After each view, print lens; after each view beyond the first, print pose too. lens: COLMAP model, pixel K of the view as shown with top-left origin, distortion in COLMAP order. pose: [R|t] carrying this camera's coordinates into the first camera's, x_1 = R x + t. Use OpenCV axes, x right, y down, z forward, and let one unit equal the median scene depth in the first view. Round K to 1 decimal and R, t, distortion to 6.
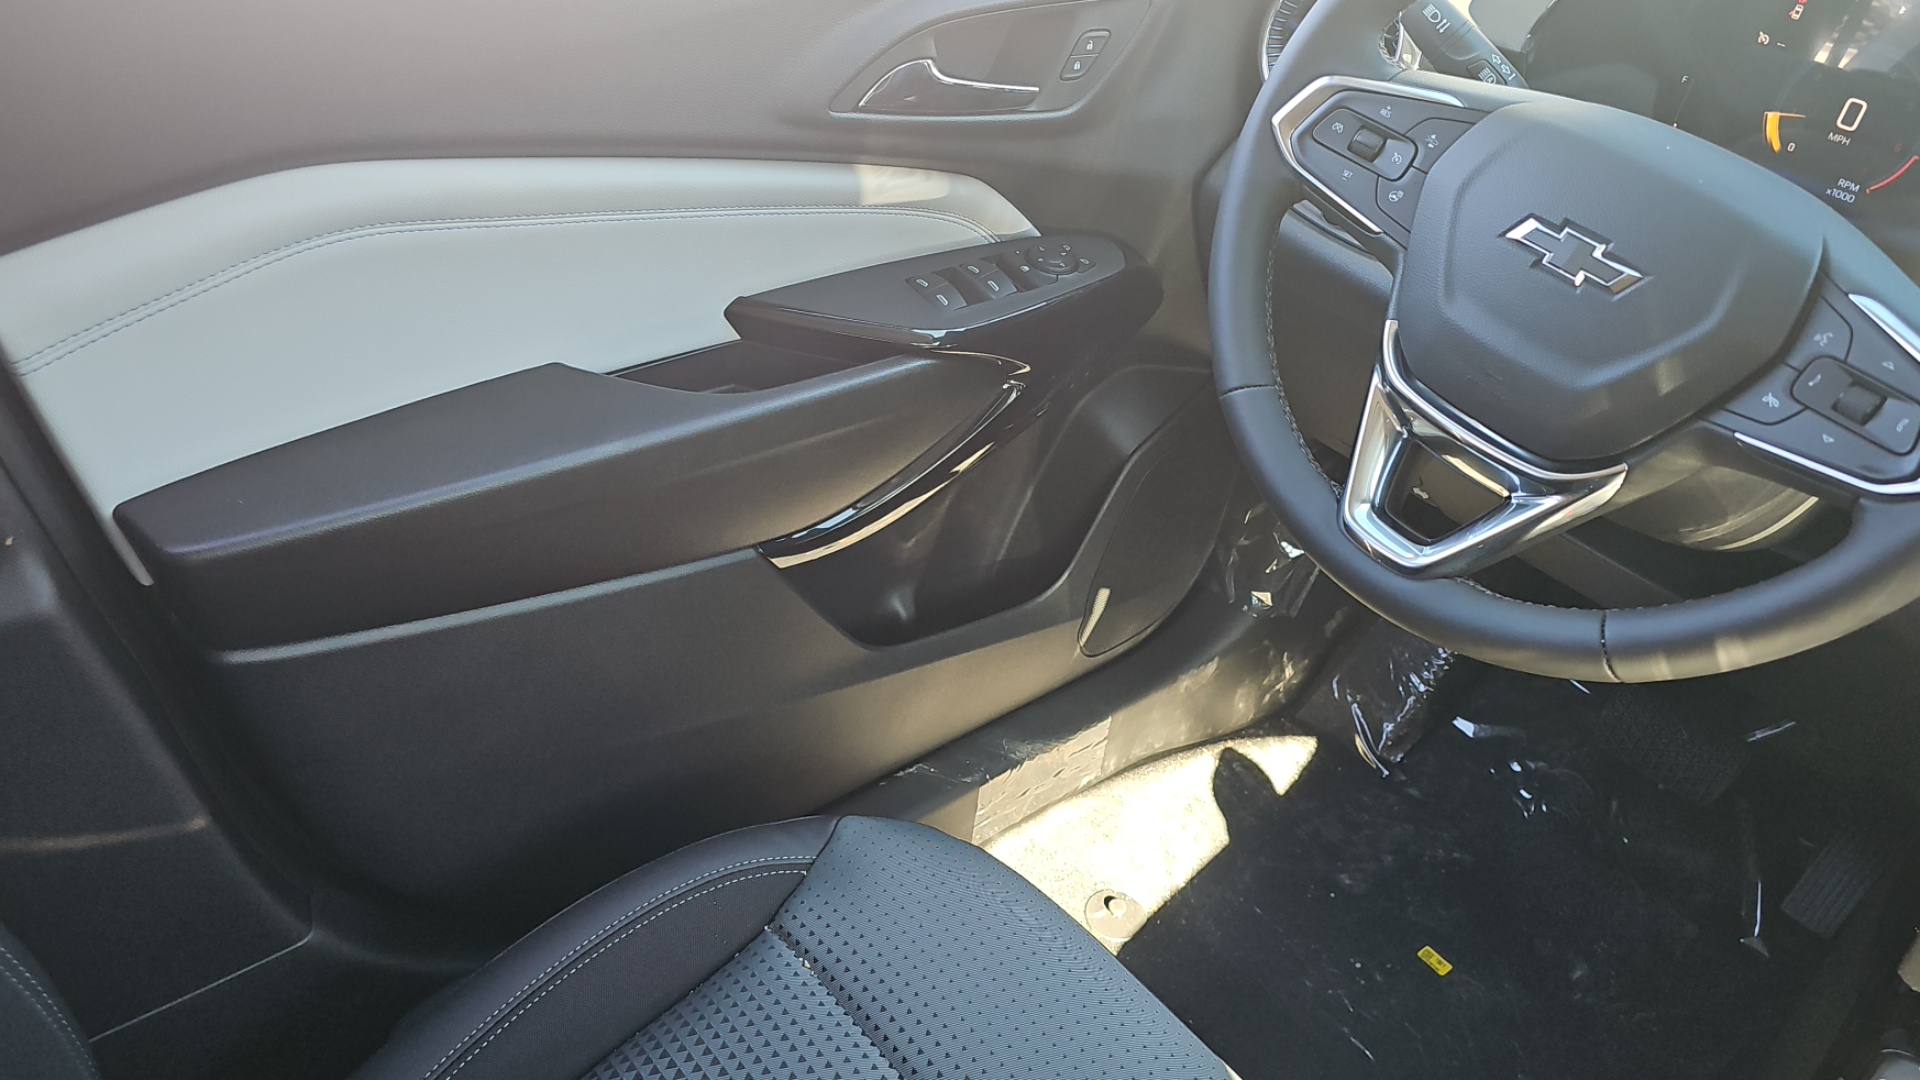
lens RADIAL K [[1412.5, 0, 960.0], [0, 1412.5, 540.0], [0, 0, 1]] dist [0.056458, -0.073460]
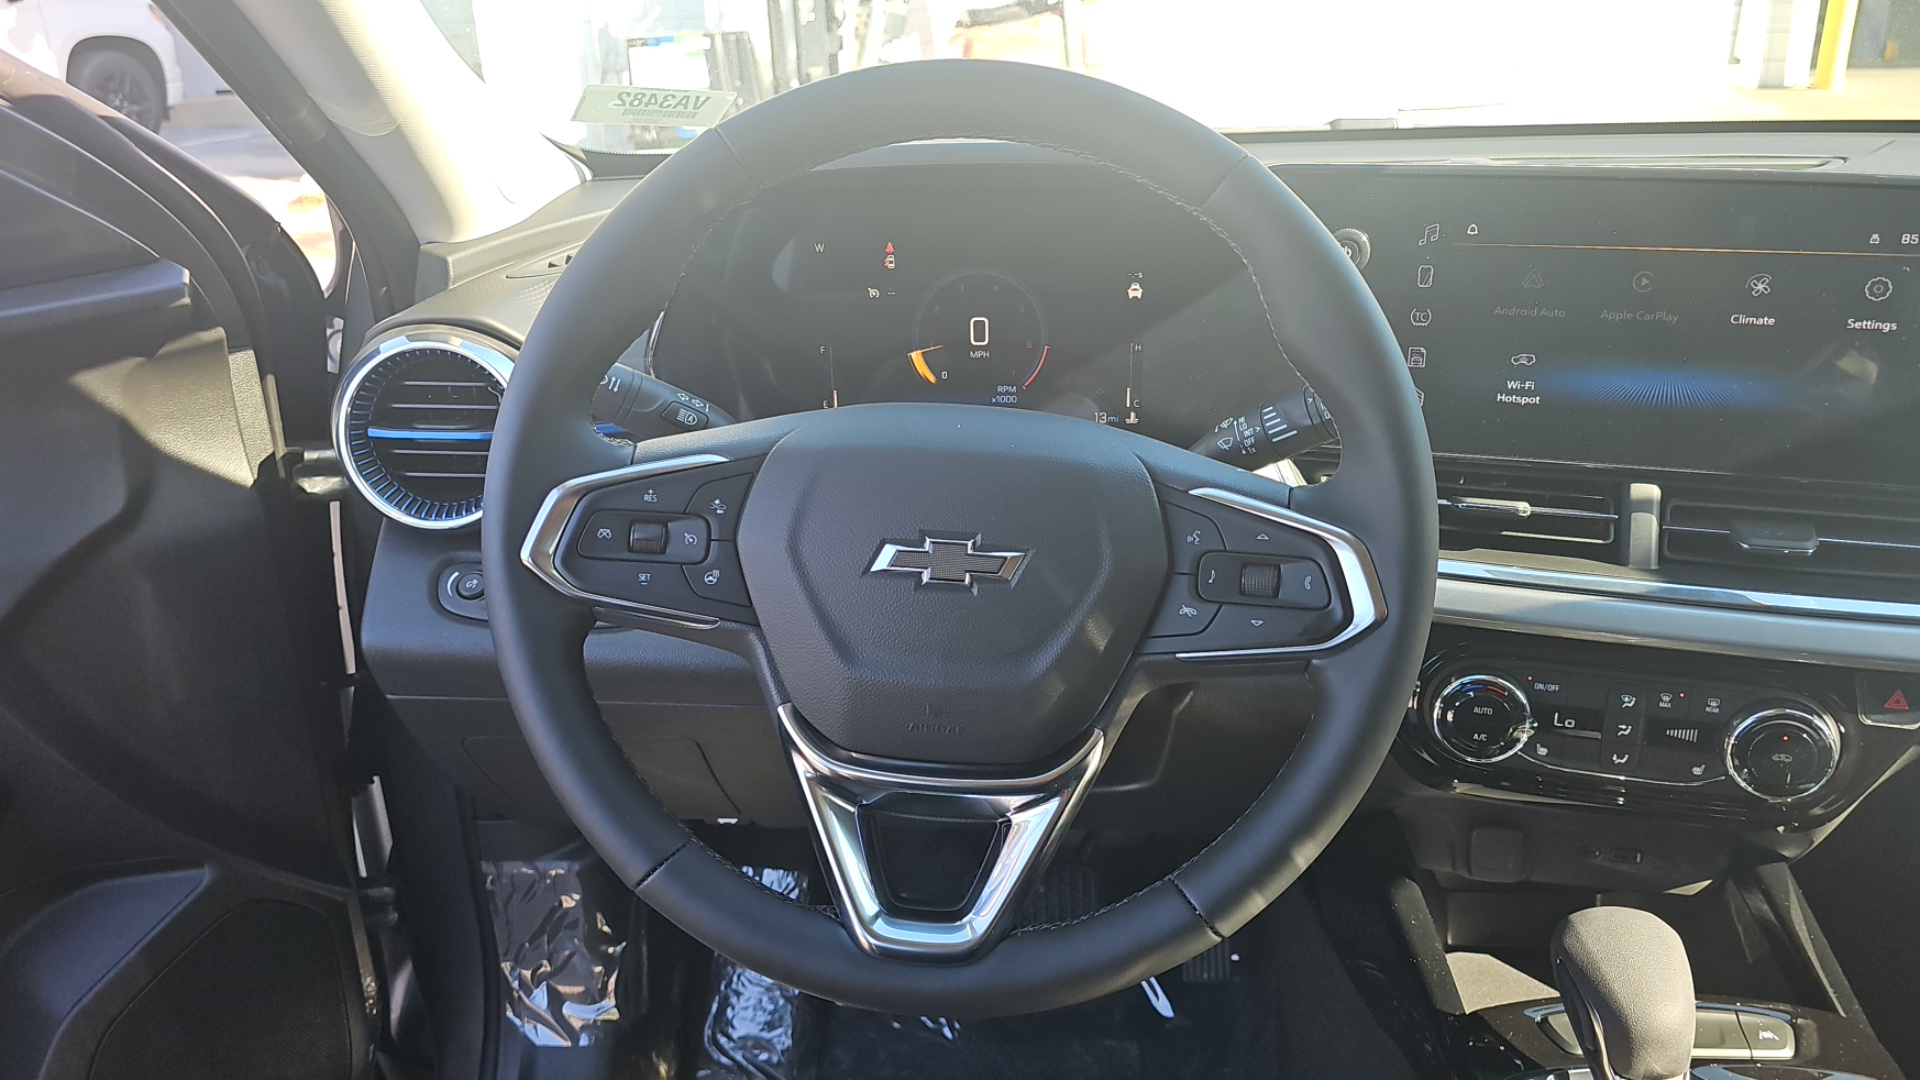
lens RADIAL K [[1407.8, 0, 975.3], [0, 1407.8, 533.8], [0, 0, 1]] dist [0.065483, -0.103191]
pose [[0.672192, -0.395293, 0.626020, -0.103047], [0.507075, 0.861902, -0.000236, -0.179582], [-0.539474, 0.317597, 0.779807, 0.242659]]
